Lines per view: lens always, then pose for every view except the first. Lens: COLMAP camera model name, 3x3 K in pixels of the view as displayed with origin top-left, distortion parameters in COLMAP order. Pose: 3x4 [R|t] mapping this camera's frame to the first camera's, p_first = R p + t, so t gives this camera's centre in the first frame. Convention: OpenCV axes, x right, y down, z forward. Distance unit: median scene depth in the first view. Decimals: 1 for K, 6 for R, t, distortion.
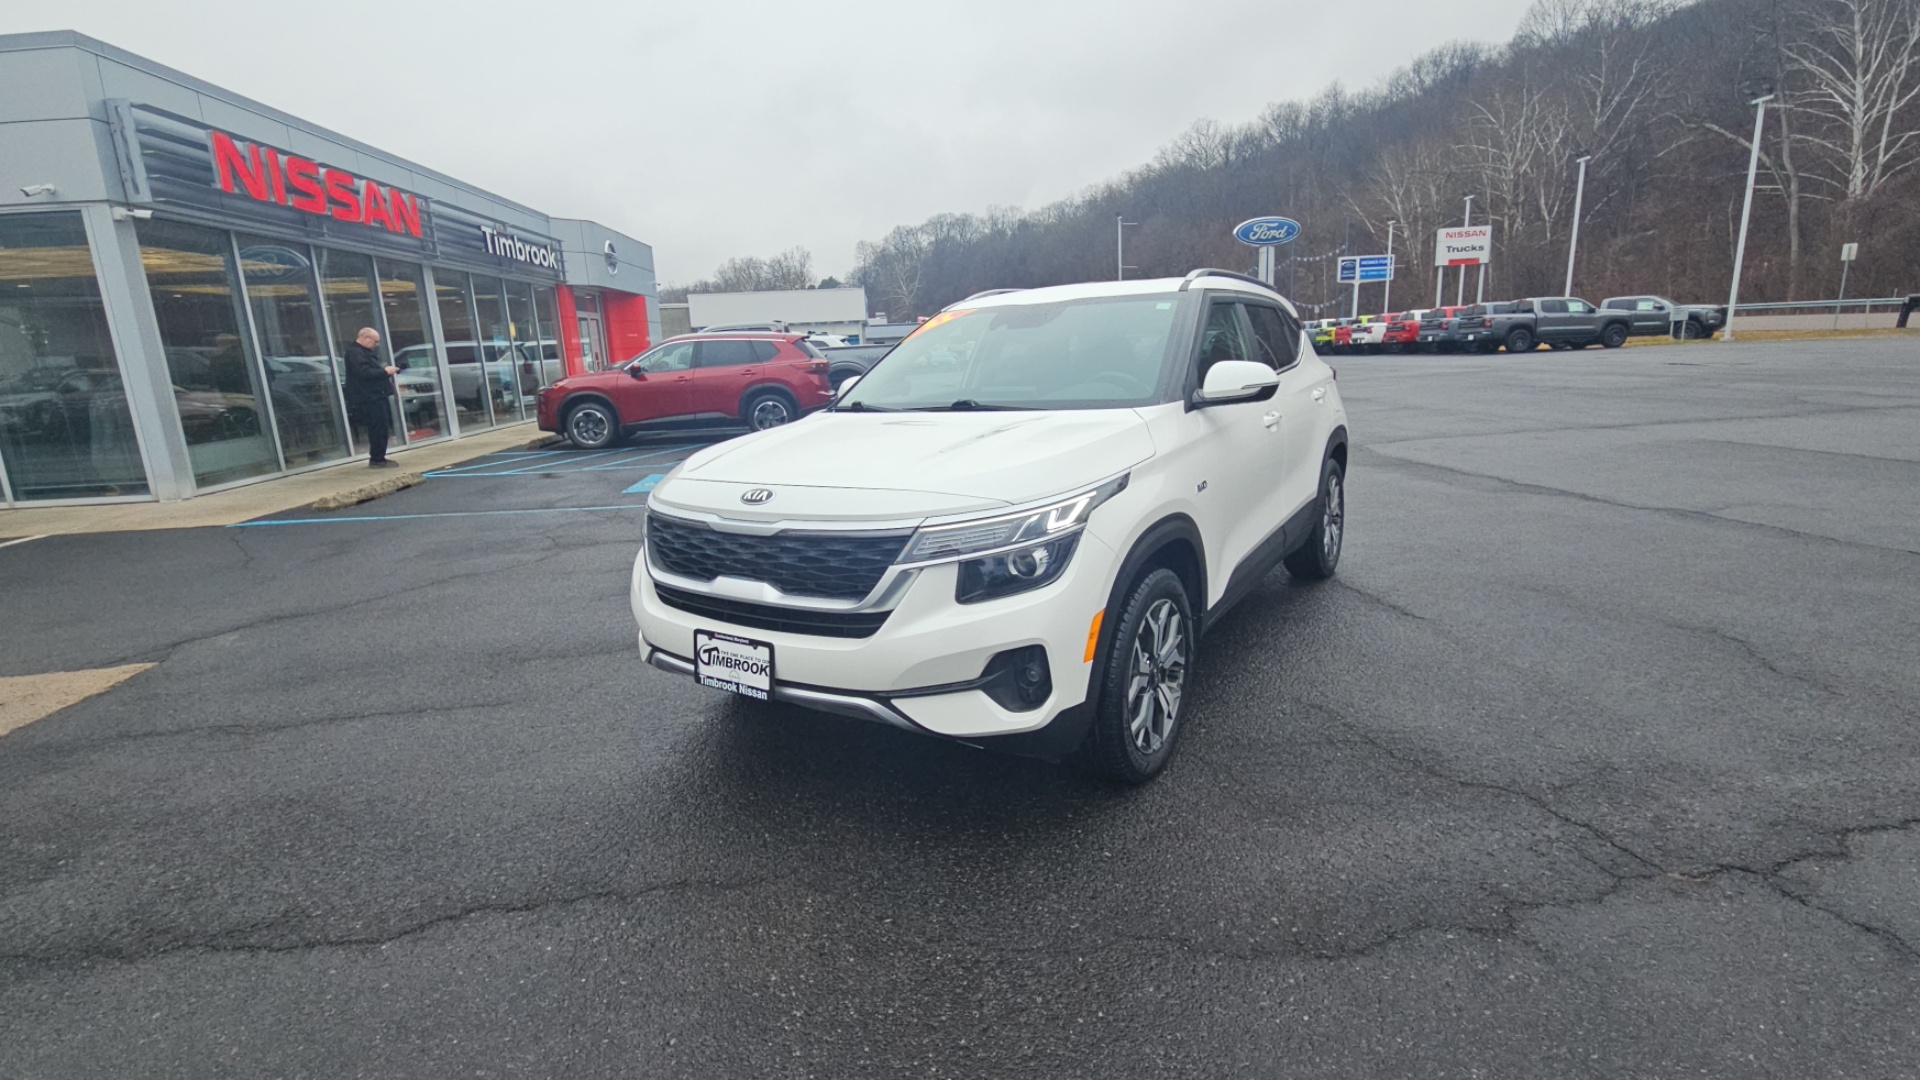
lens RADIAL K [[842.8, 0, 948.0], [0, 842.8, 535.6], [0, 0, 1]] dist [0.015101, -0.010036]
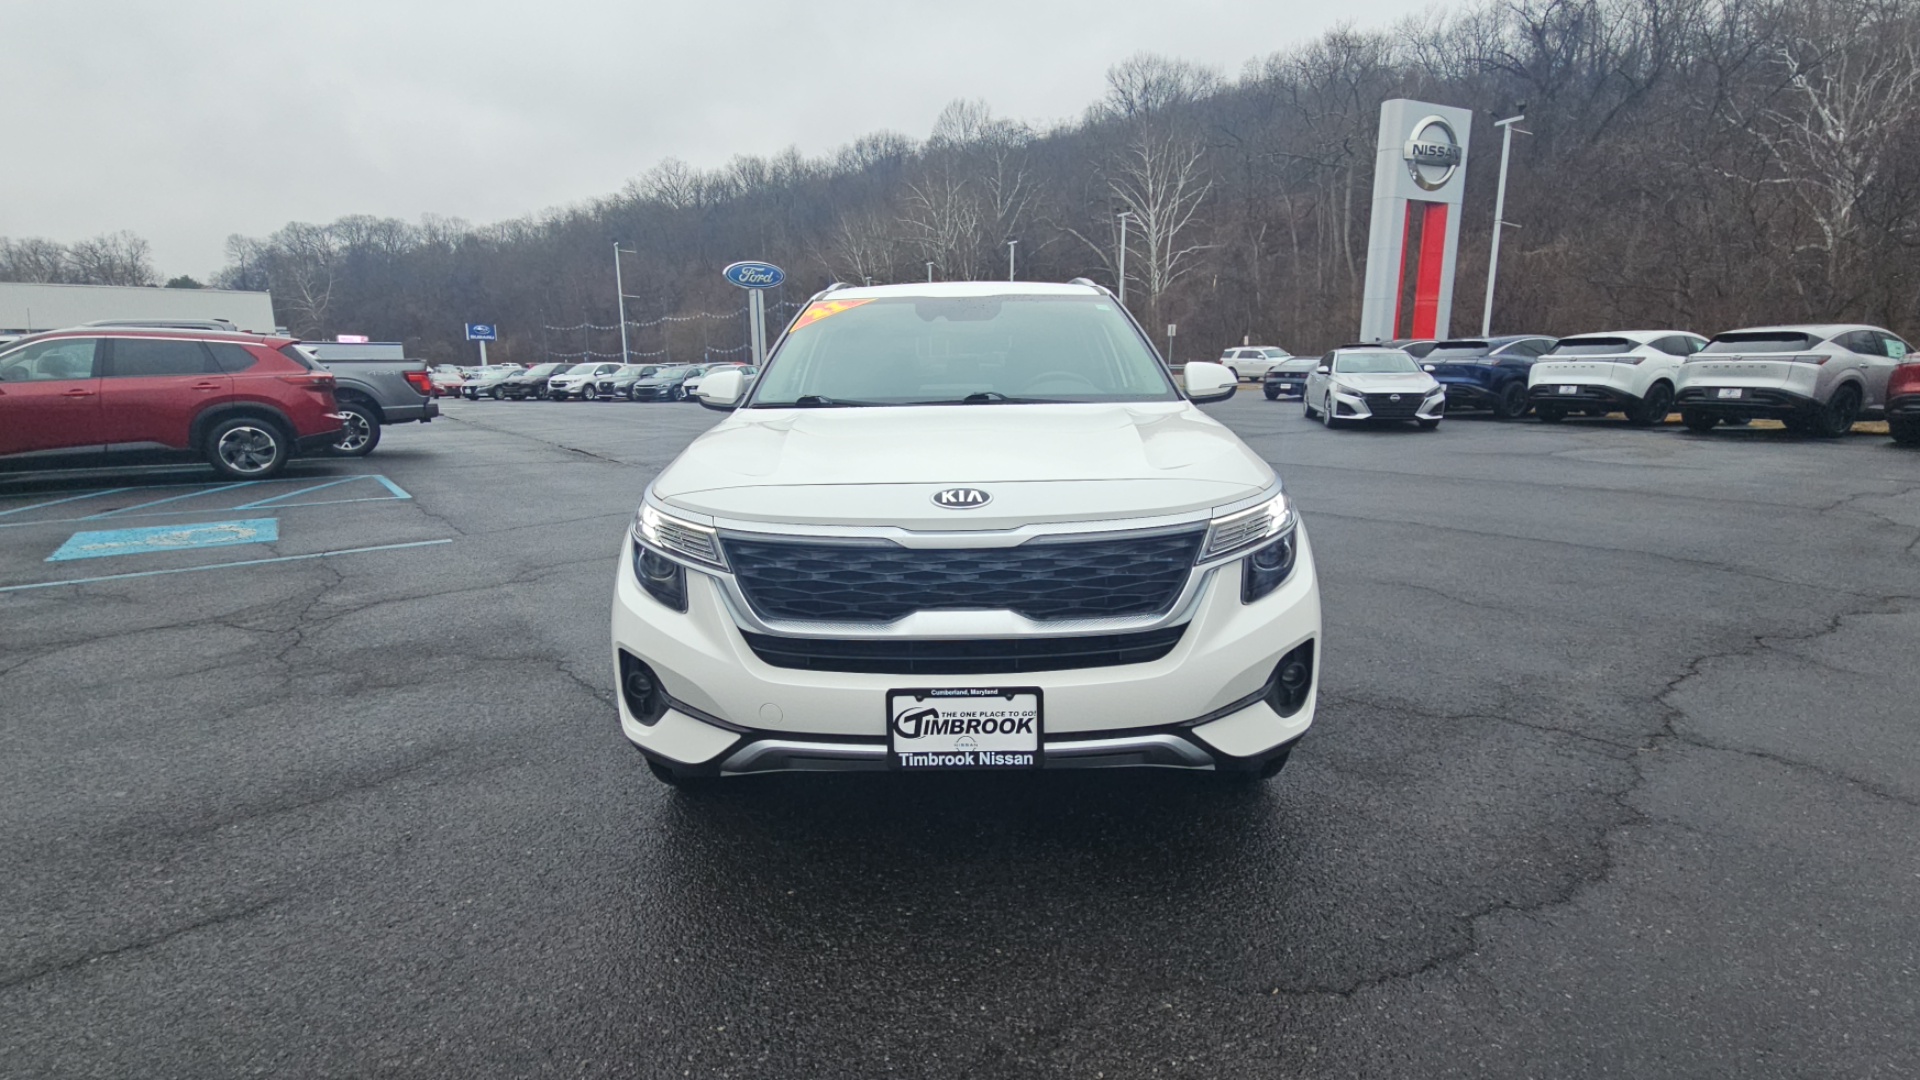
lens RADIAL K [[849.0, 0, 906.3], [0, 849.0, 542.5], [0, 0, 1]] dist [0.013832, -0.007799]
pose [[0.840606, -0.065900, 0.537624, -0.128969], [0.086253, 0.996192, -0.012751, -0.000434], [-0.534736, 0.057090, 0.843088, 0.075376]]
